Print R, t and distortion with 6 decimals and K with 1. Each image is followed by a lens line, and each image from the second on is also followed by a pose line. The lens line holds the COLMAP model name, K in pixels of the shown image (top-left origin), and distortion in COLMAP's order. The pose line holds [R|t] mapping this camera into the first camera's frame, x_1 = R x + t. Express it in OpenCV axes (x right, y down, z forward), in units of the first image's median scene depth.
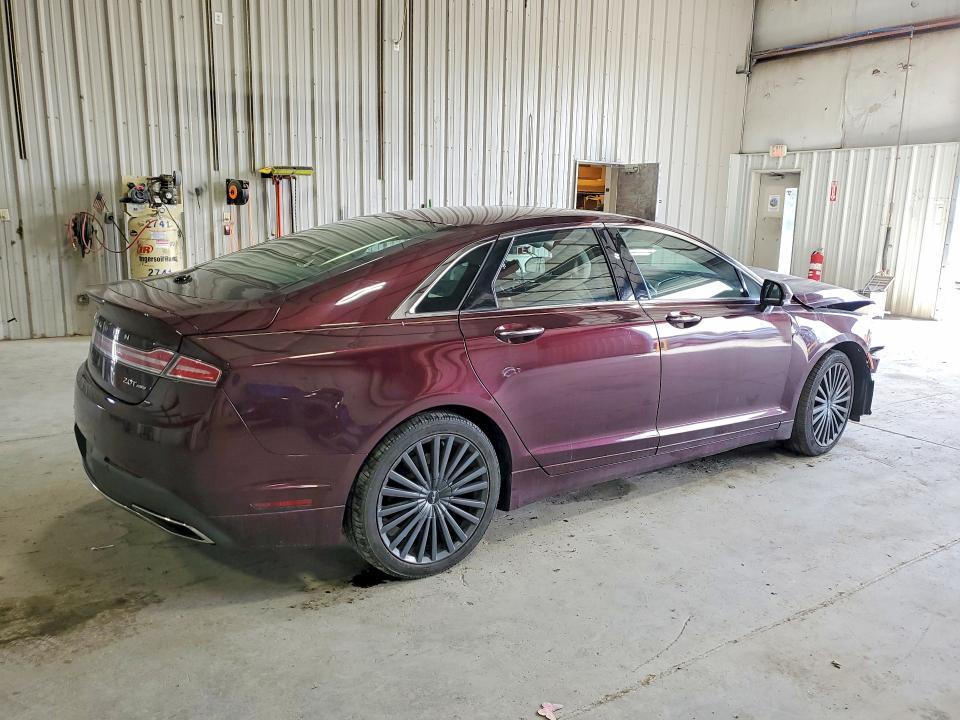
lens RADIAL K [[735.7, 0, 480.0], [0, 735.7, 360.0], [0, 0, 1]] dist [0.017881, -0.000802]
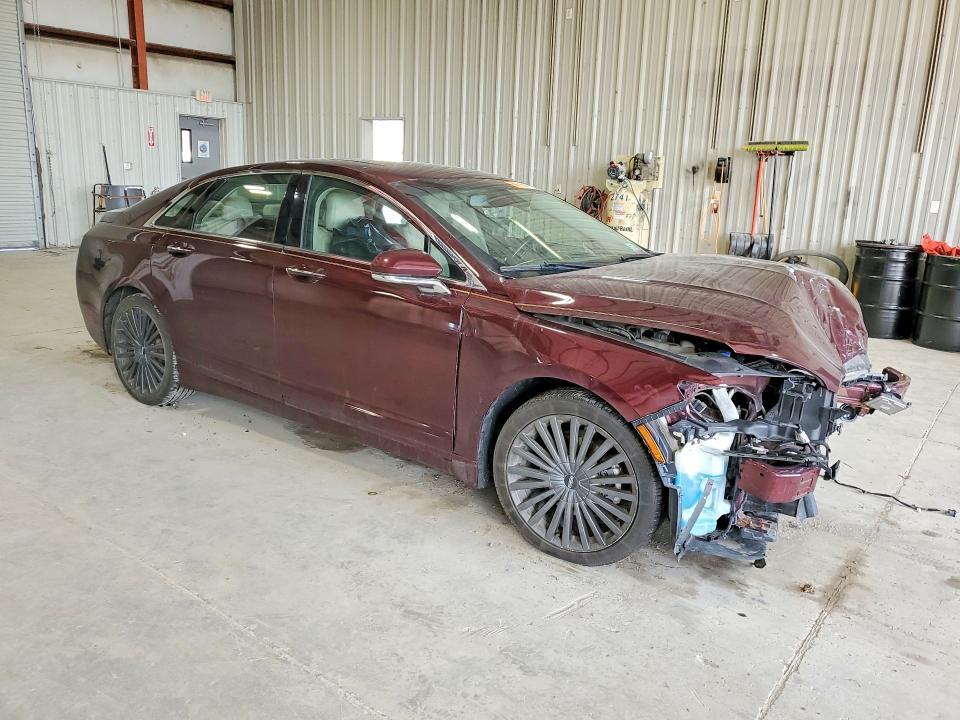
lens RADIAL K [[735.7, 0, 480.0], [0, 735.7, 360.0], [0, 0, 1]] dist [0.017881, -0.000802]
pose [[0.329910, 0.227687, -0.916143, 0.571218], [-0.221127, 0.962116, 0.159483, -0.070900], [0.917748, 0.149969, 0.367760, 0.392659]]
